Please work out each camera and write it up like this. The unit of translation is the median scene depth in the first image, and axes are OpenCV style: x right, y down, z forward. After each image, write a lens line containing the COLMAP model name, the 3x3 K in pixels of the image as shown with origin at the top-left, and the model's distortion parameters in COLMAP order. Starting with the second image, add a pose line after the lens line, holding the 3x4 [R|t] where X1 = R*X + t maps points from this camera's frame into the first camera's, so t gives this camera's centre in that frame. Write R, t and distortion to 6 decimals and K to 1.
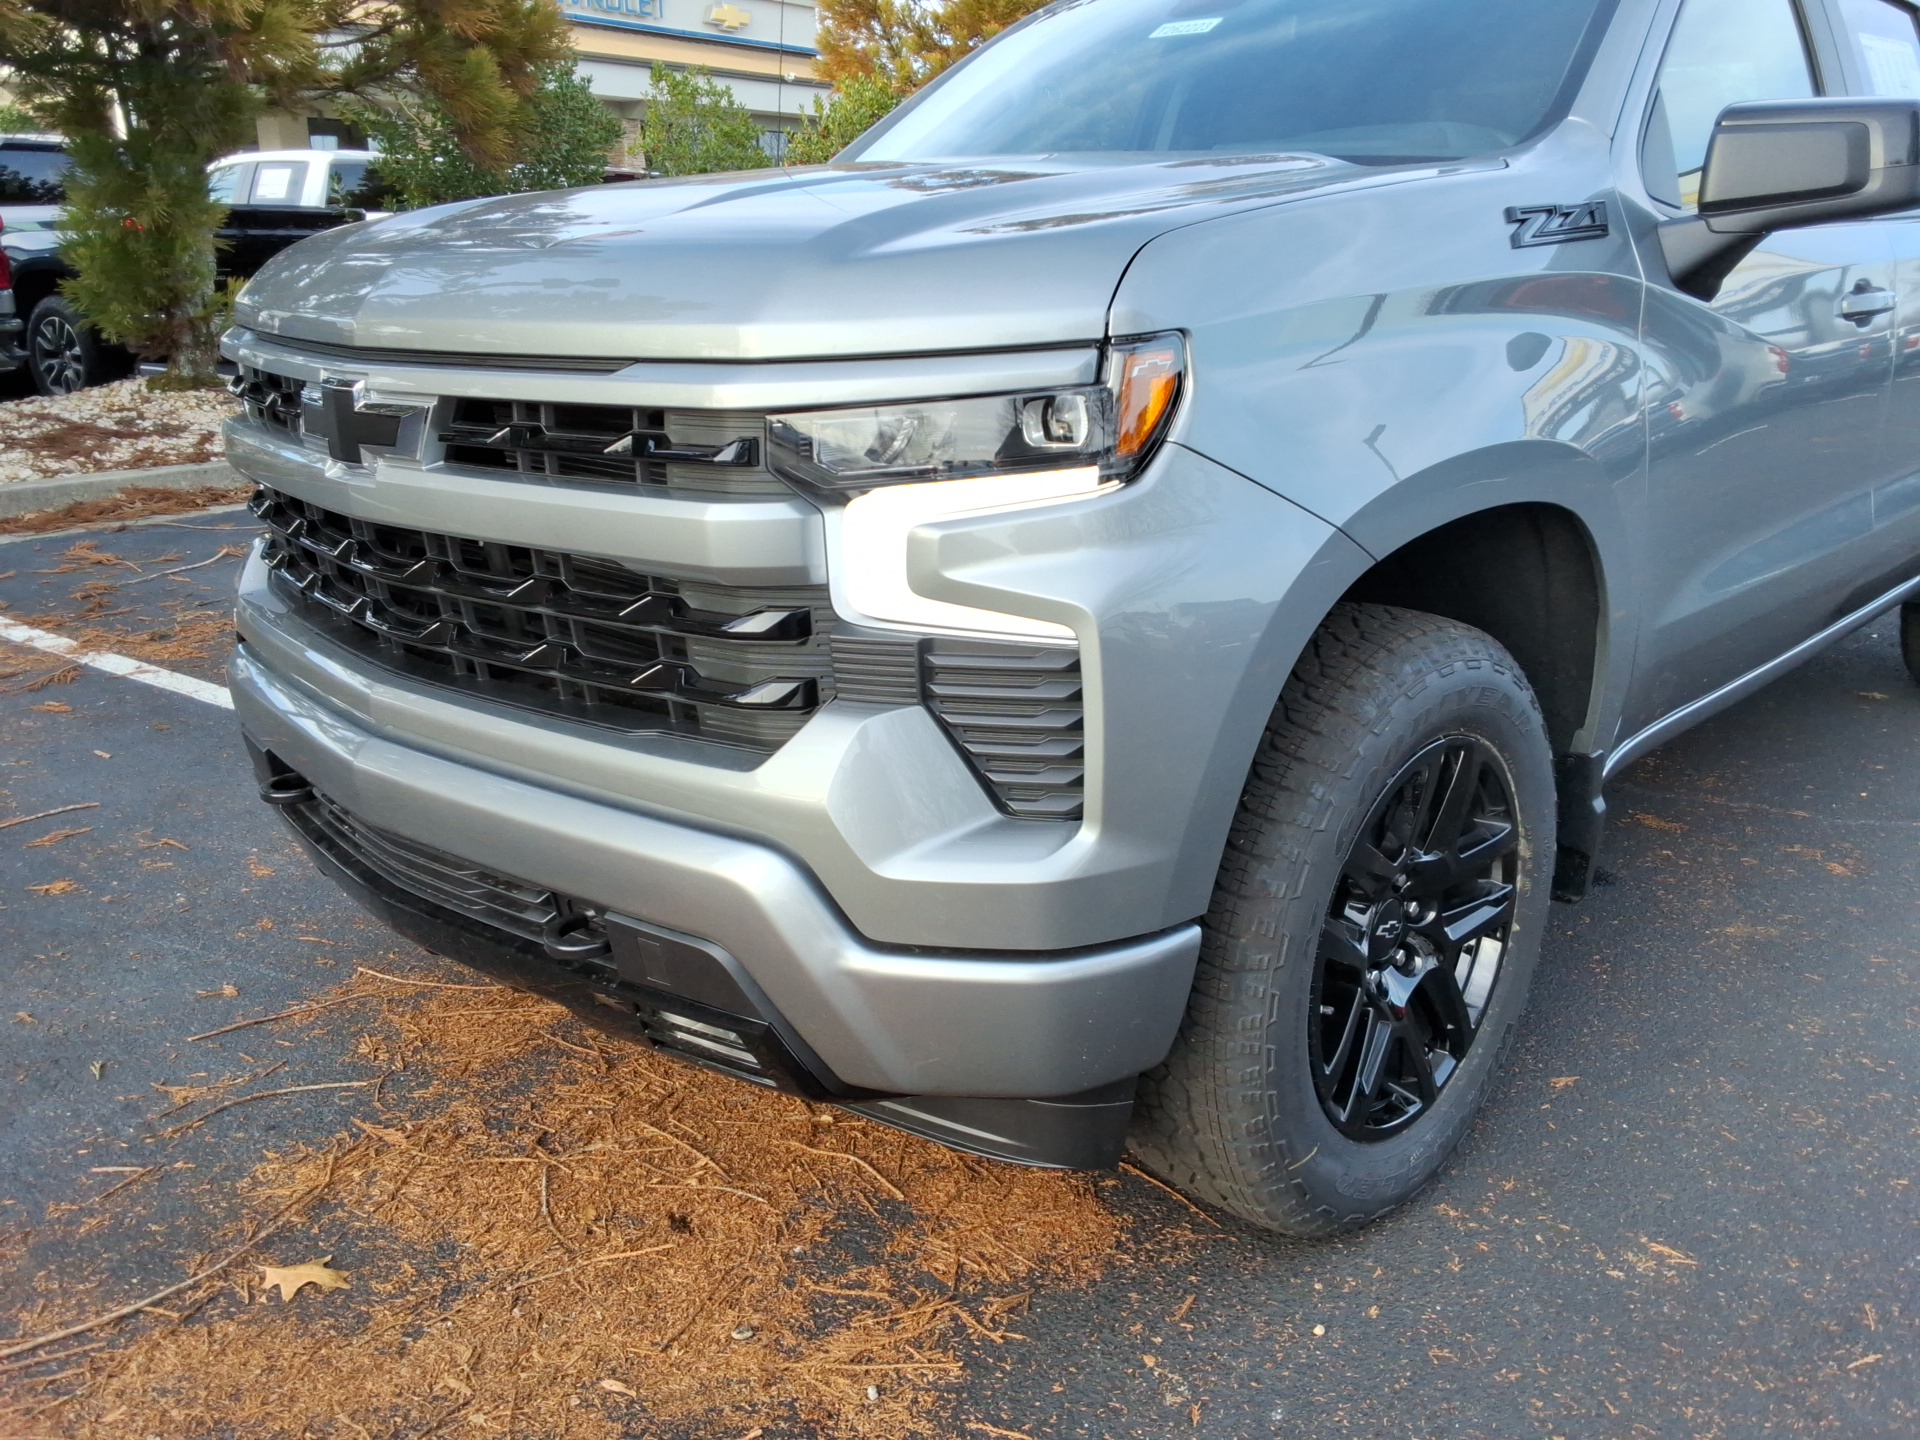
lens RADIAL K [[1544.1, 0, 973.0], [0, 1544.1, 699.8], [0, 0, 1]] dist [0.130241, -0.218125]
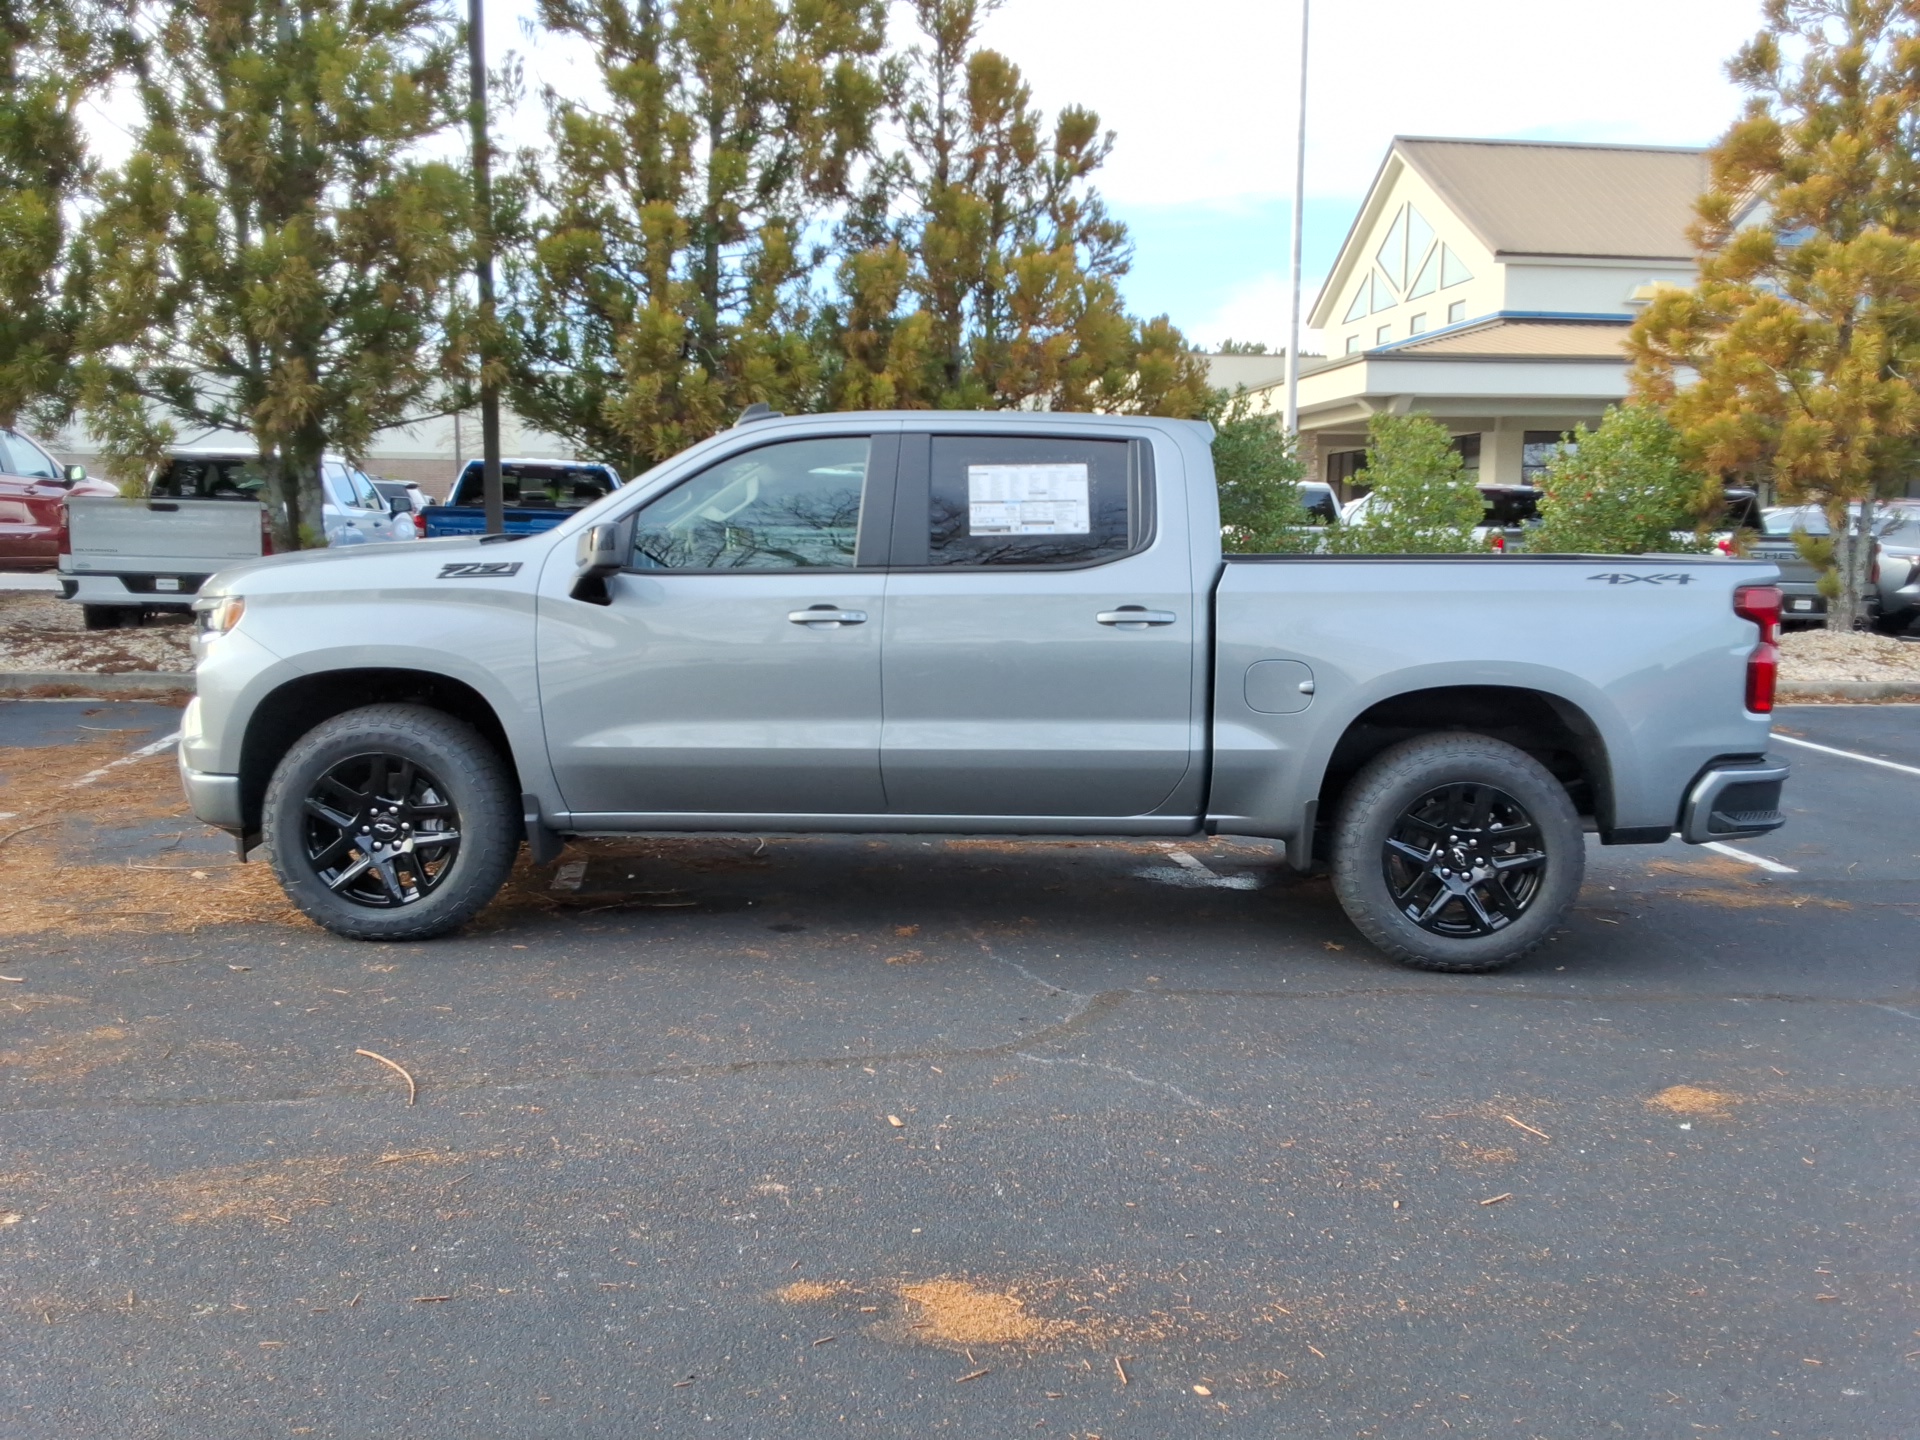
lens RADIAL K [[1544.1, 0, 973.0], [0, 1544.1, 699.8], [0, 0, 1]] dist [0.130241, -0.218125]
pose [[0.676632, 0.094437, -0.730240, 2.988760], [-0.220962, 0.972075, -0.079029, -0.075158], [0.702385, 0.214829, 0.678604, -0.138775]]
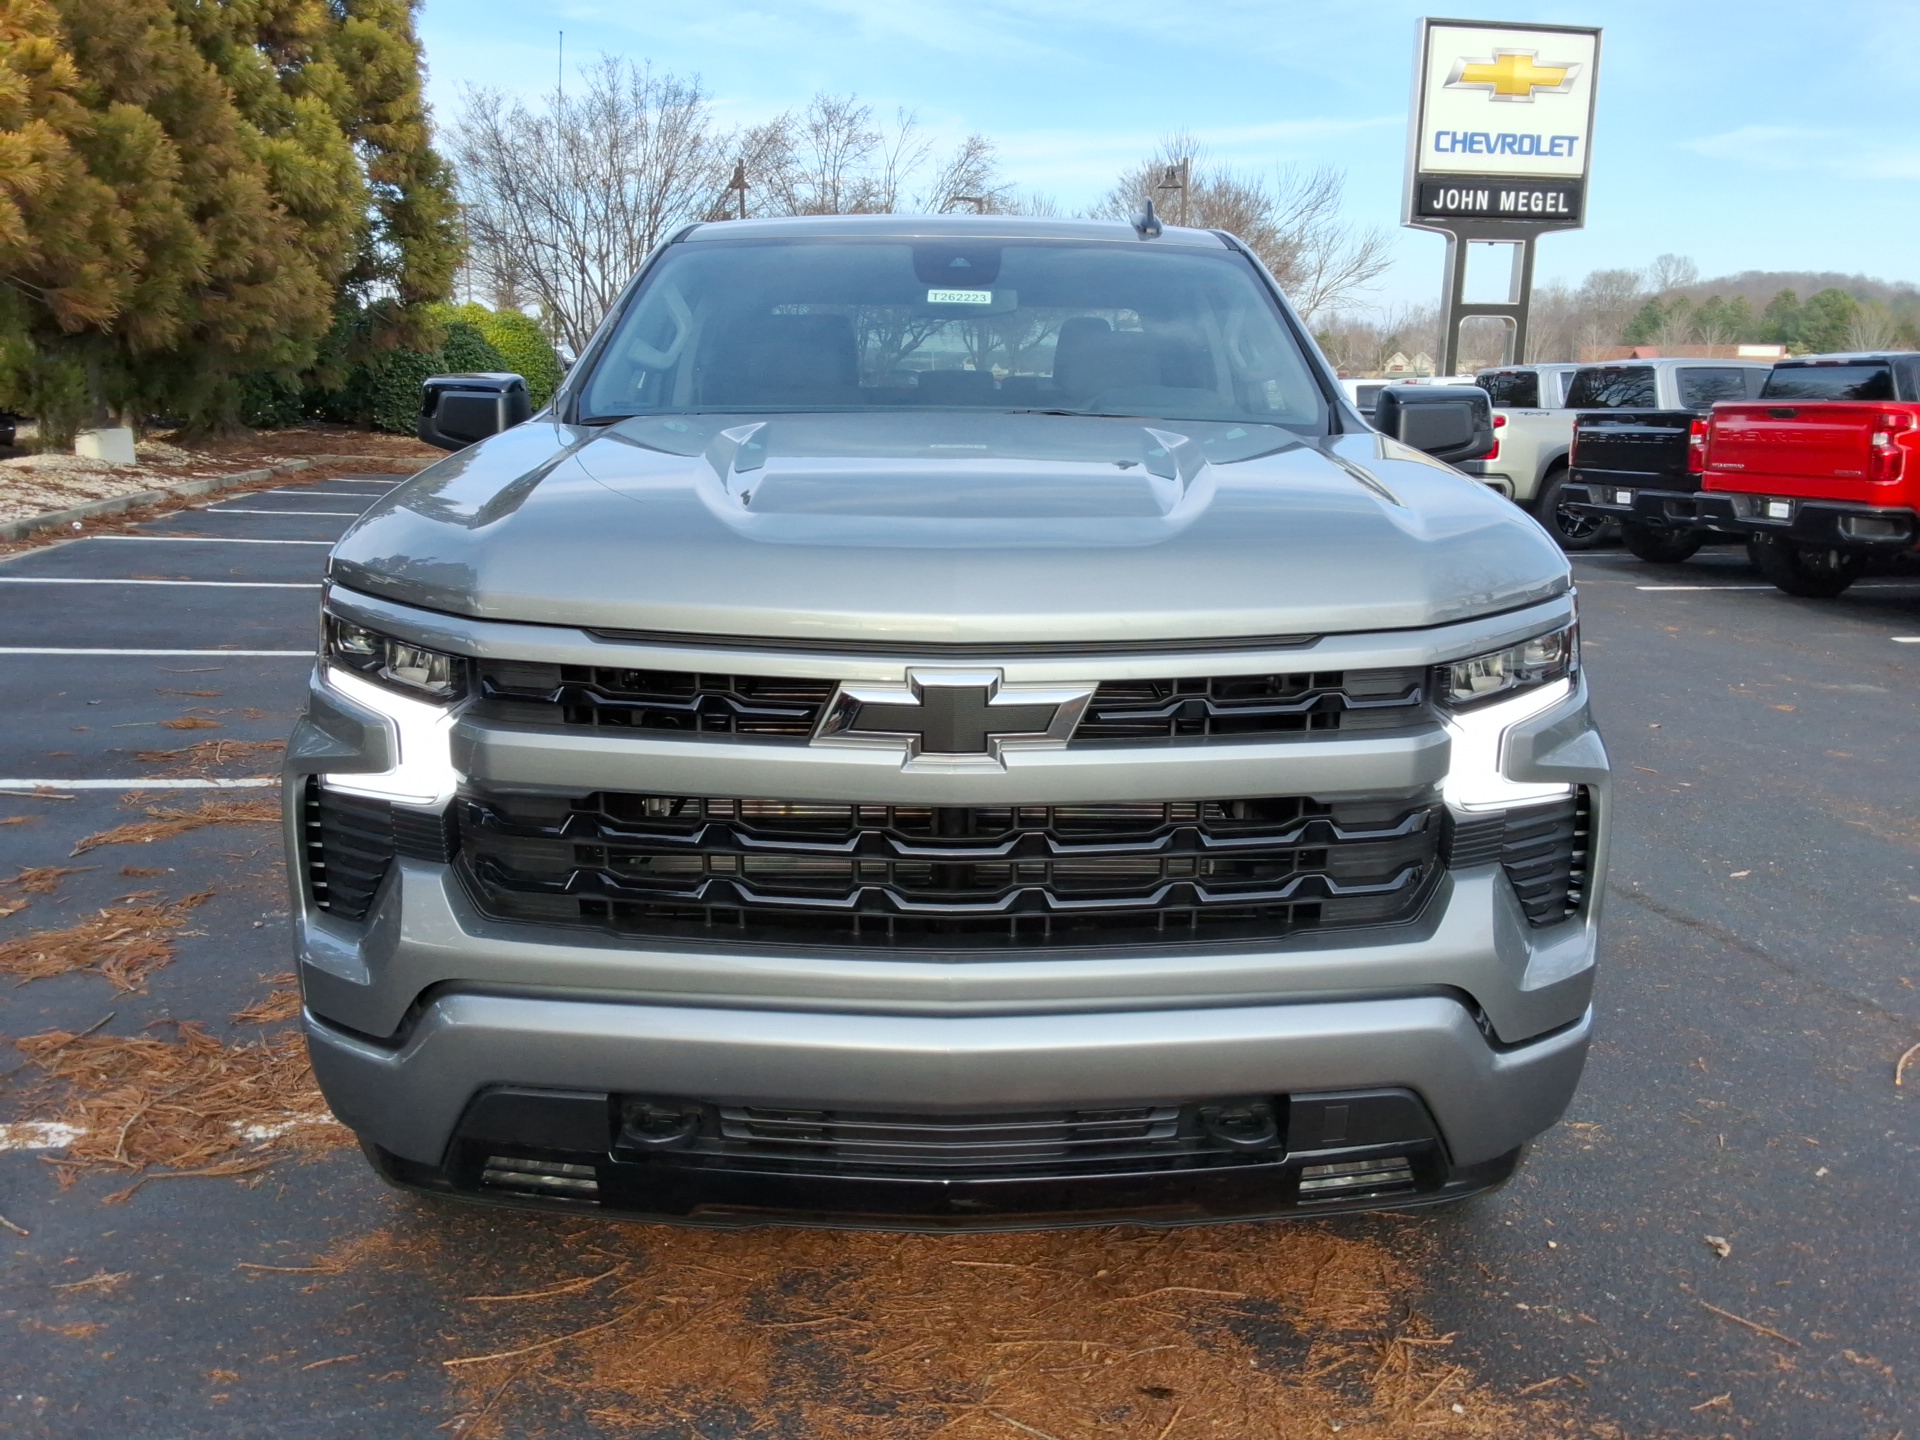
lens RADIAL K [[1575.5, 0, 936.4], [0, 1575.5, 688.6], [0, 0, 1]] dist [0.104732, -0.179317]
pose [[0.712090, -0.124835, 0.690901, -1.083049], [0.180995, 0.983444, -0.008852, -0.180819], [-0.678357, 0.131353, 0.722896, 0.245889]]
